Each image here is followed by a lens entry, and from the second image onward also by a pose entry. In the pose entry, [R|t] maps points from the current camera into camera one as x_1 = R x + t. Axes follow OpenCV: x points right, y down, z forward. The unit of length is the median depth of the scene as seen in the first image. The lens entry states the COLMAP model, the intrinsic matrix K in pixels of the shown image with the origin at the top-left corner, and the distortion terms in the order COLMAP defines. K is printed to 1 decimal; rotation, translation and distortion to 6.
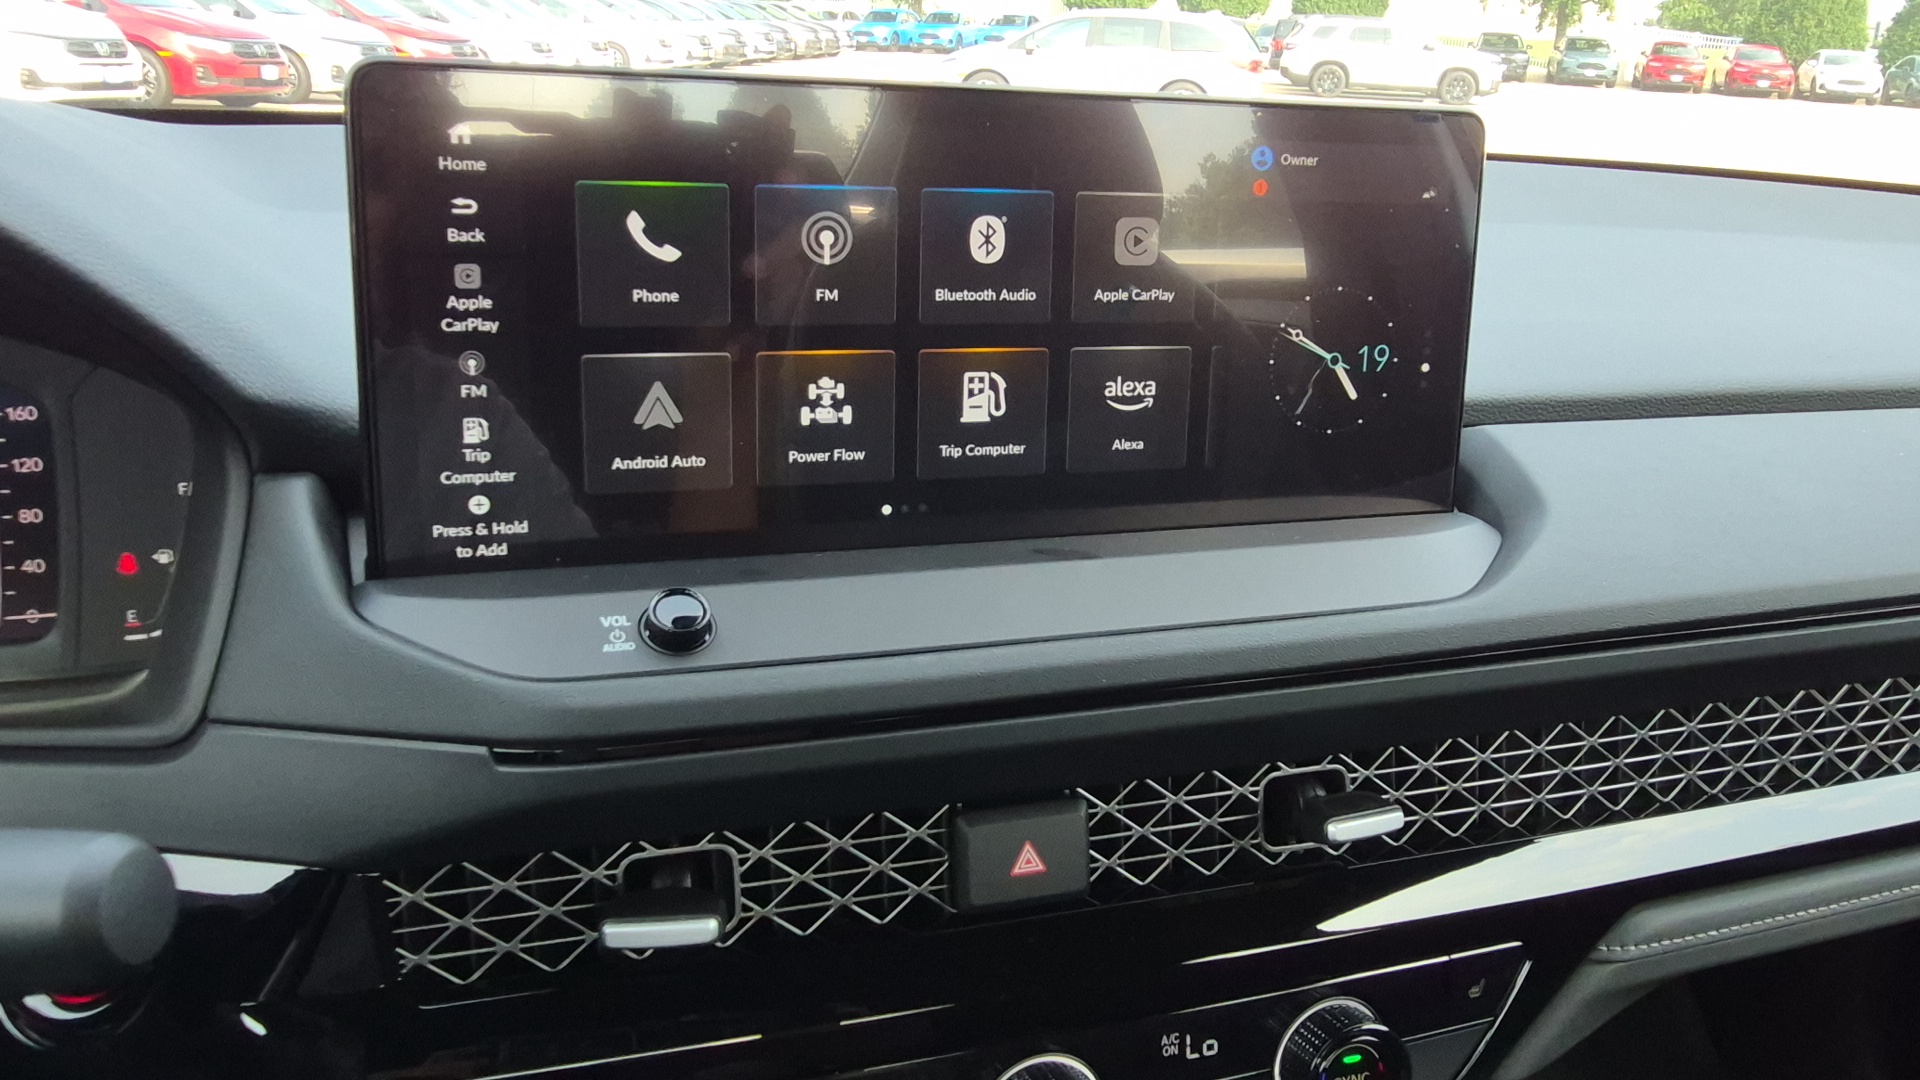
lens RADIAL K [[1498.4, 0, 968.1], [0, 1498.4, 525.6], [0, 0, 1]] dist [-0.010513, 0.002433]
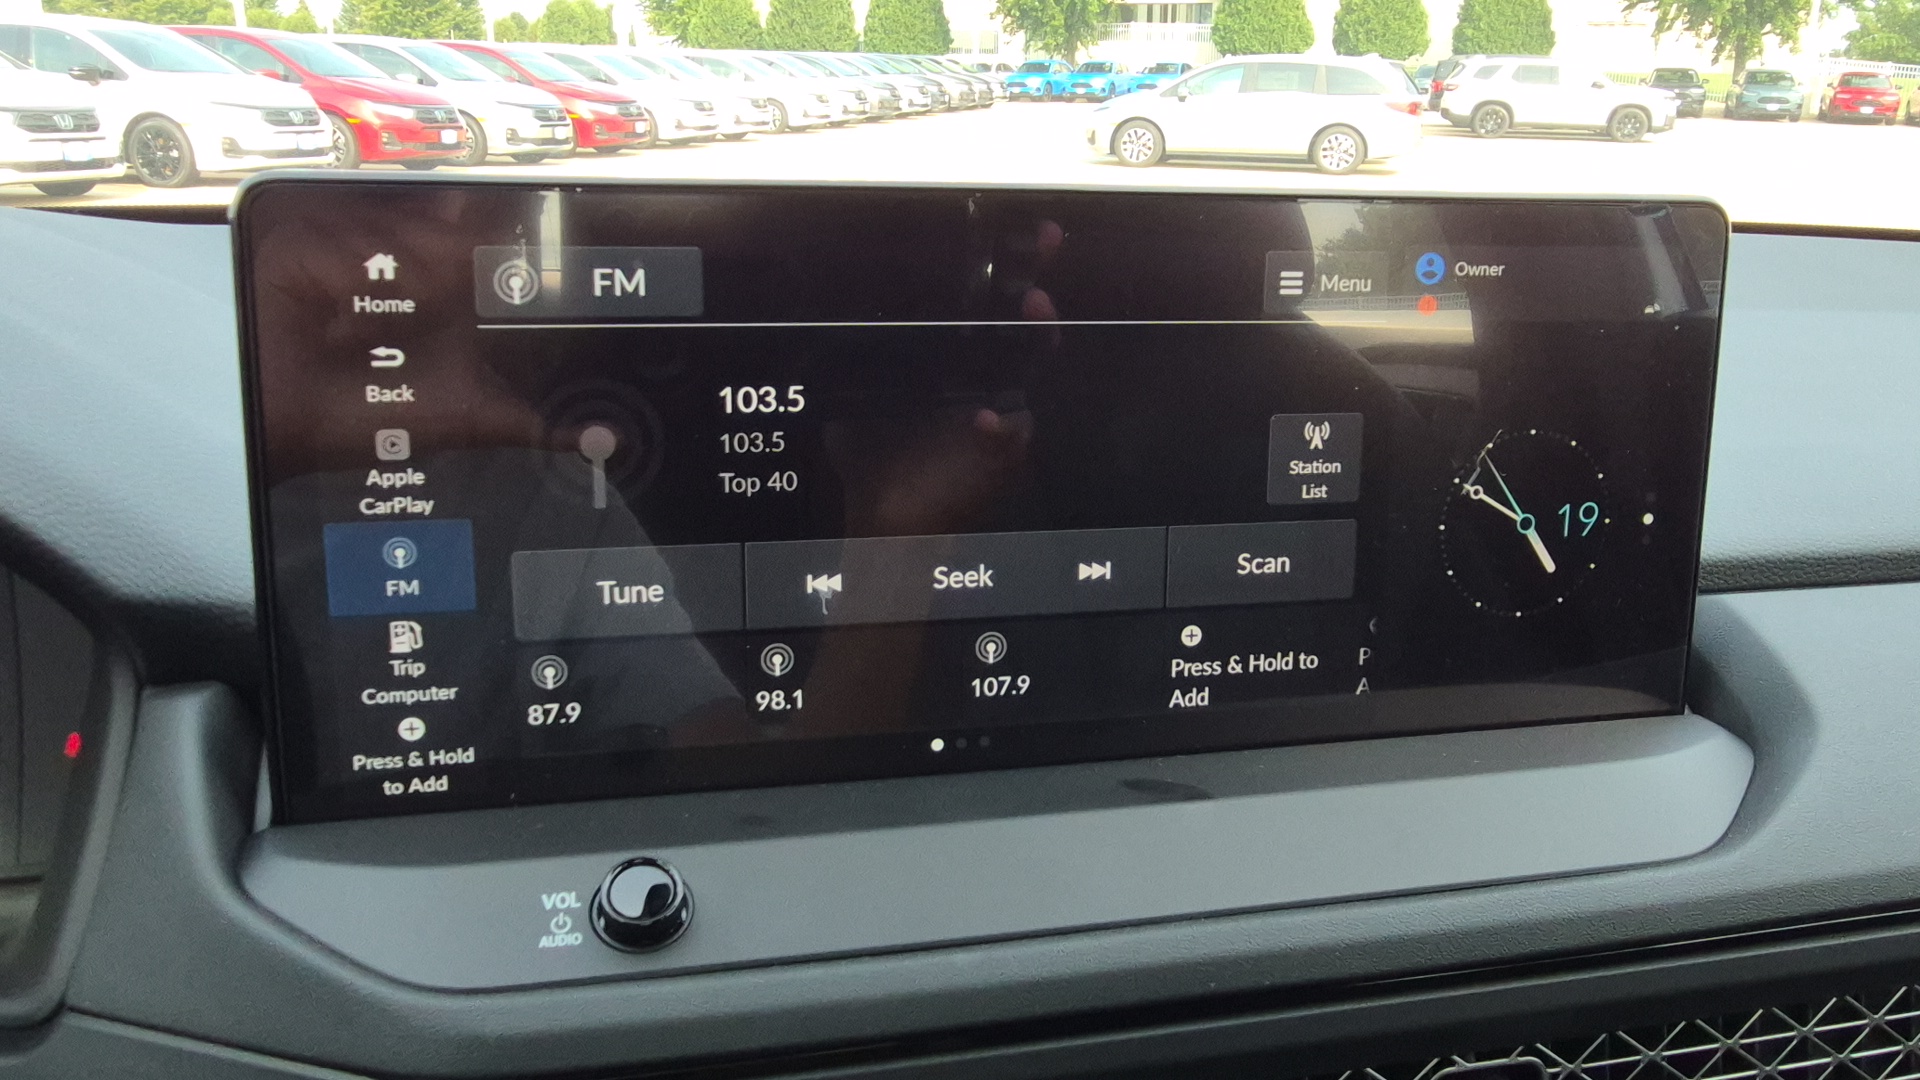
lens RADIAL K [[1498.4, 0, 962.3], [0, 1498.4, 522.6], [0, 0, 1]] dist [-0.010513, 0.002433]
pose [[0.994556, 0.004688, -0.104093, 0.038990], [-0.008088, 0.999446, -0.032273, -0.089587], [0.103885, 0.032939, 0.994044, 0.219018]]
